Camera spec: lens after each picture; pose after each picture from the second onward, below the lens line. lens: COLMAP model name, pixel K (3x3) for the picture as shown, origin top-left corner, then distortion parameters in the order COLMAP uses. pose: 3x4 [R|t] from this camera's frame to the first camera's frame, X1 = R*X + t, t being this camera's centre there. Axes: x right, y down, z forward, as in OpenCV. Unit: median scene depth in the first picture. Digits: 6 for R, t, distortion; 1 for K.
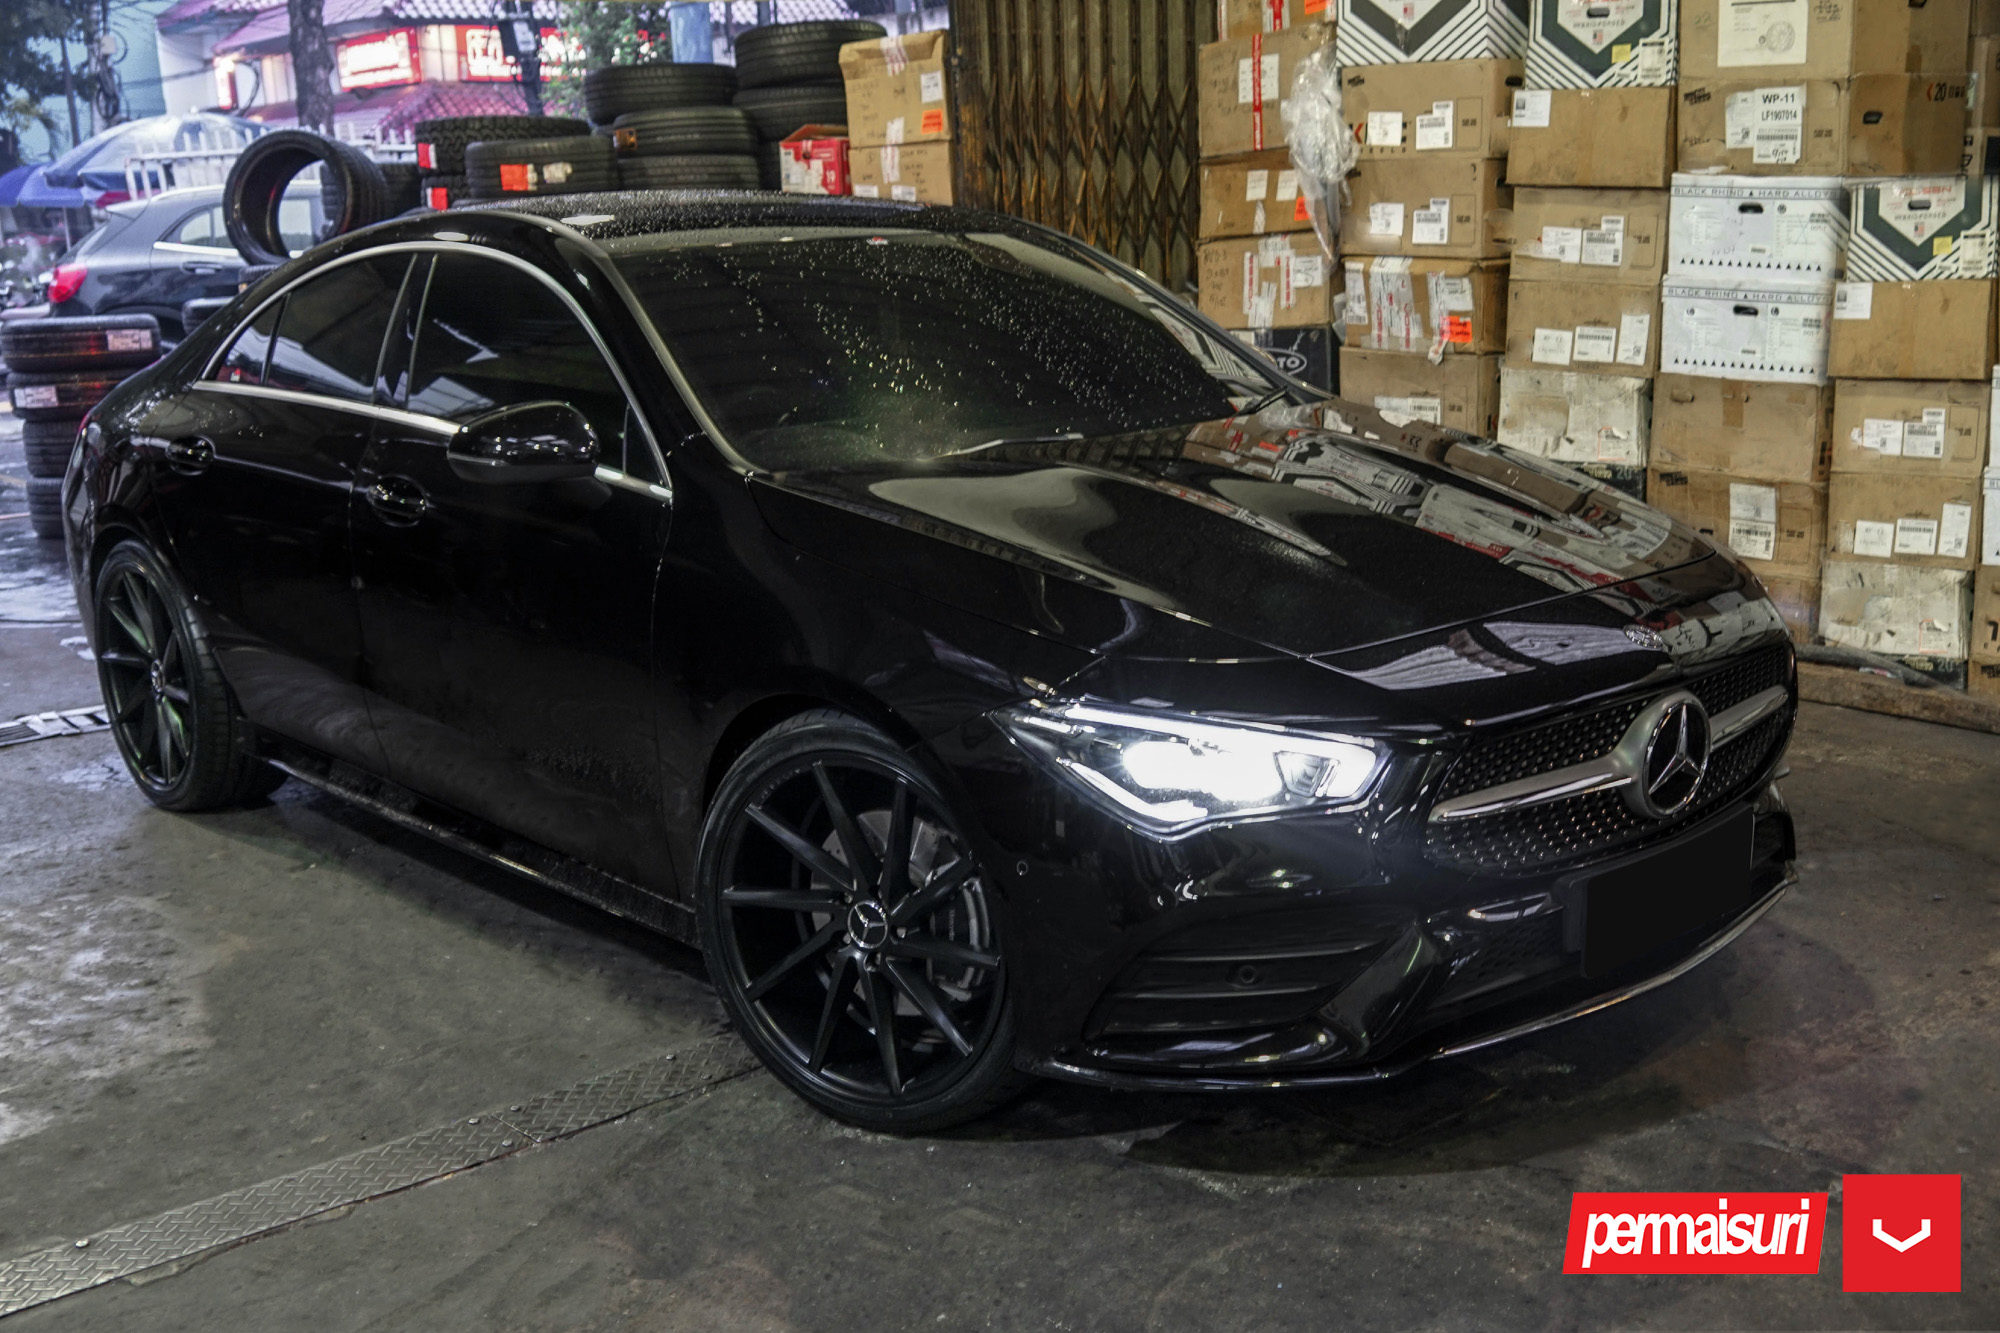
lens RADIAL K [[2152.7, 0, 1237.3], [0, 2152.7, 668.1], [0, 0, 1]] dist [0.002223, -0.012562]
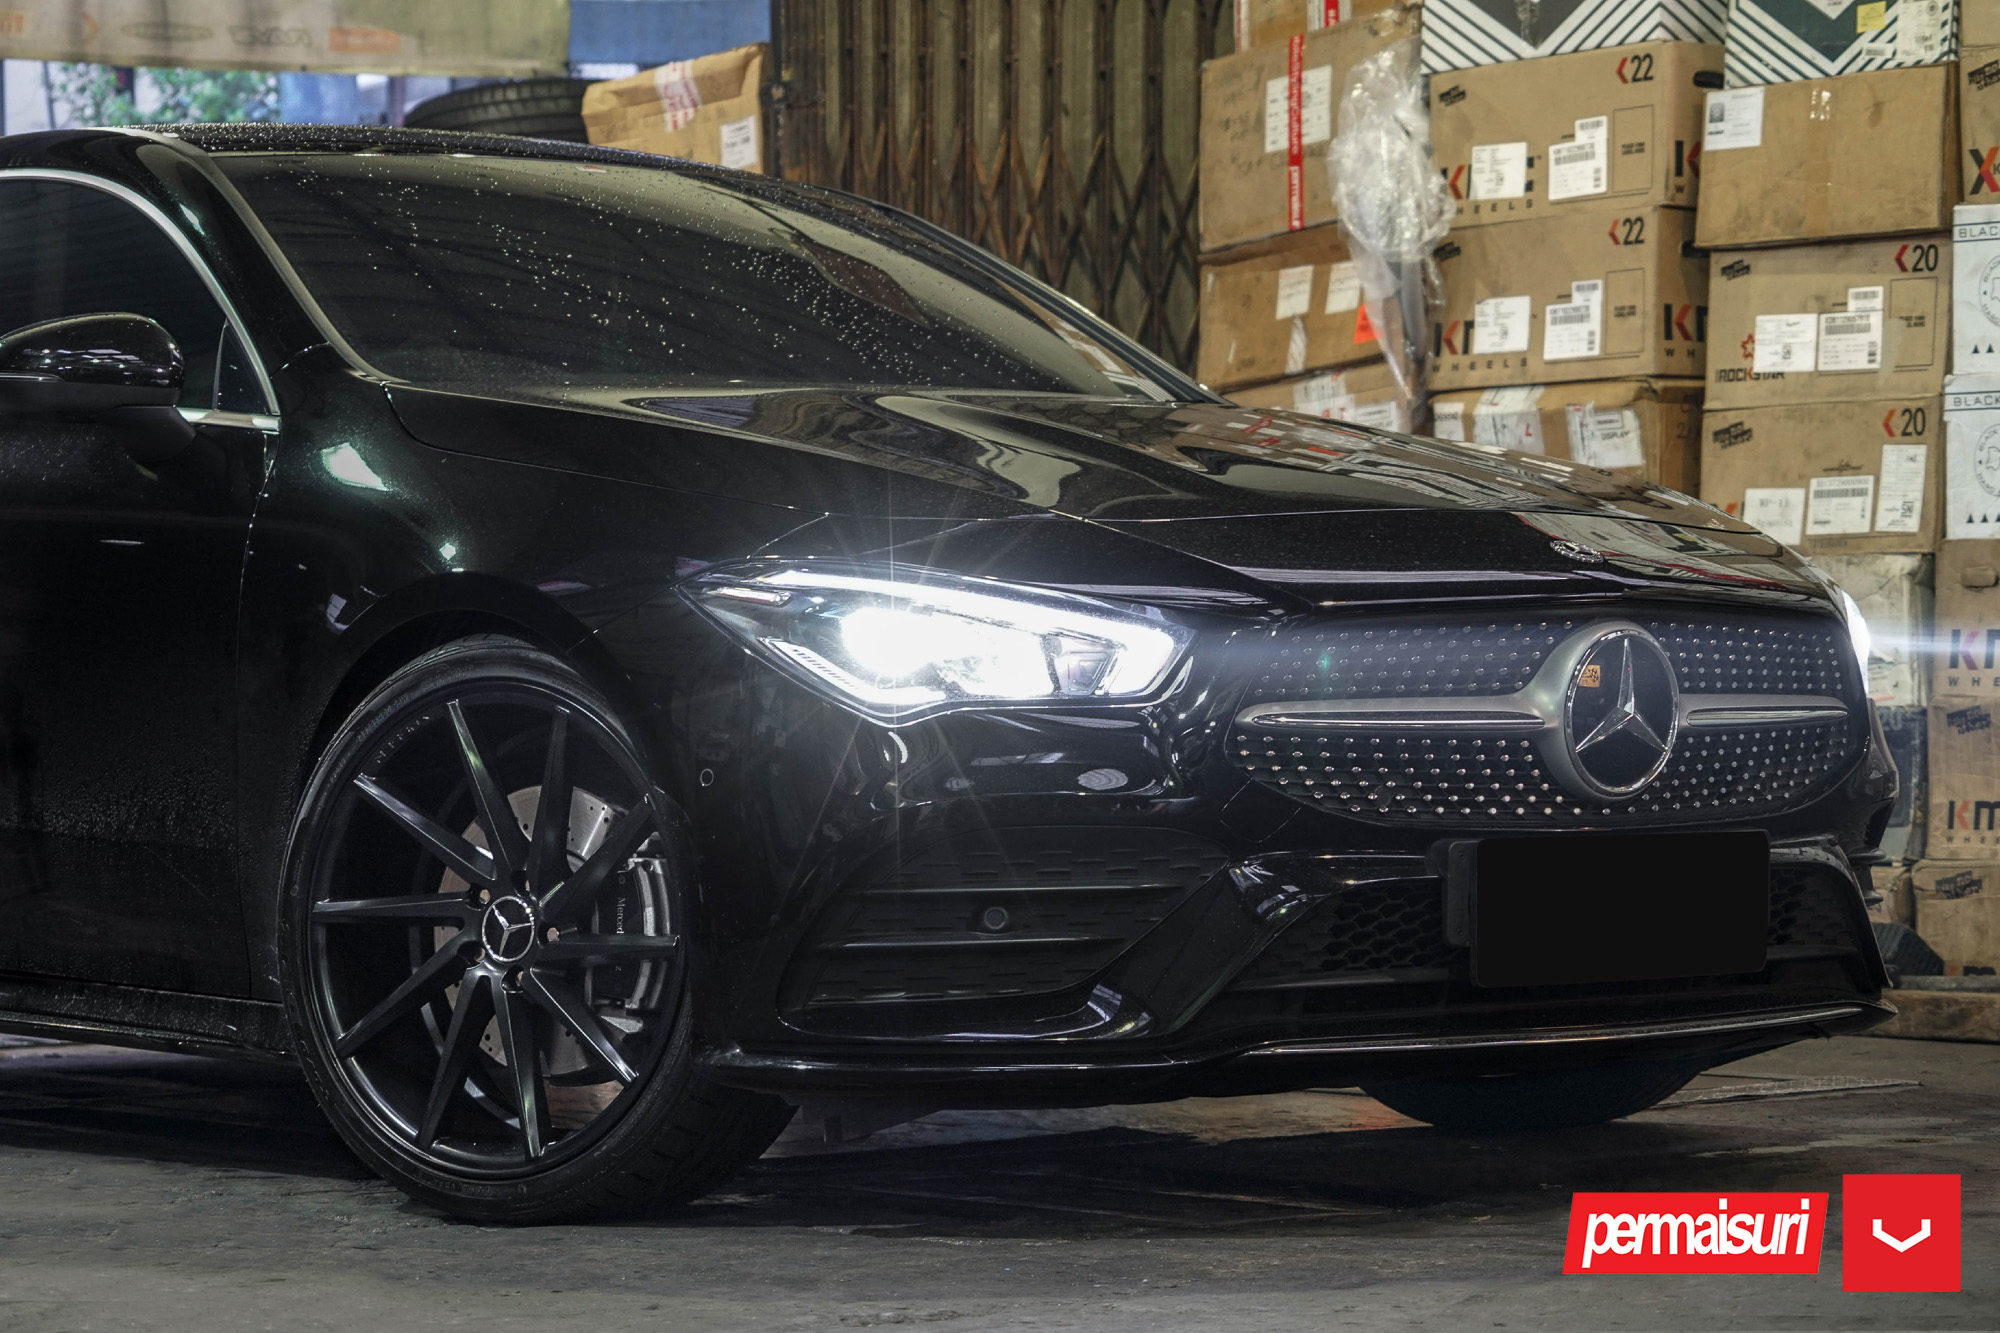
lens RADIAL K [[5230.1, 0, 1000.0], [0, 5230.1, 666.5], [0, 0, 1]] dist [0.089255, -0.199206]
pose [[0.994235, 0.009497, -0.106805, 0.088147], [-0.033951, 0.972704, -0.229554, 0.209106], [0.101710, 0.231857, 0.967418, -0.347909]]
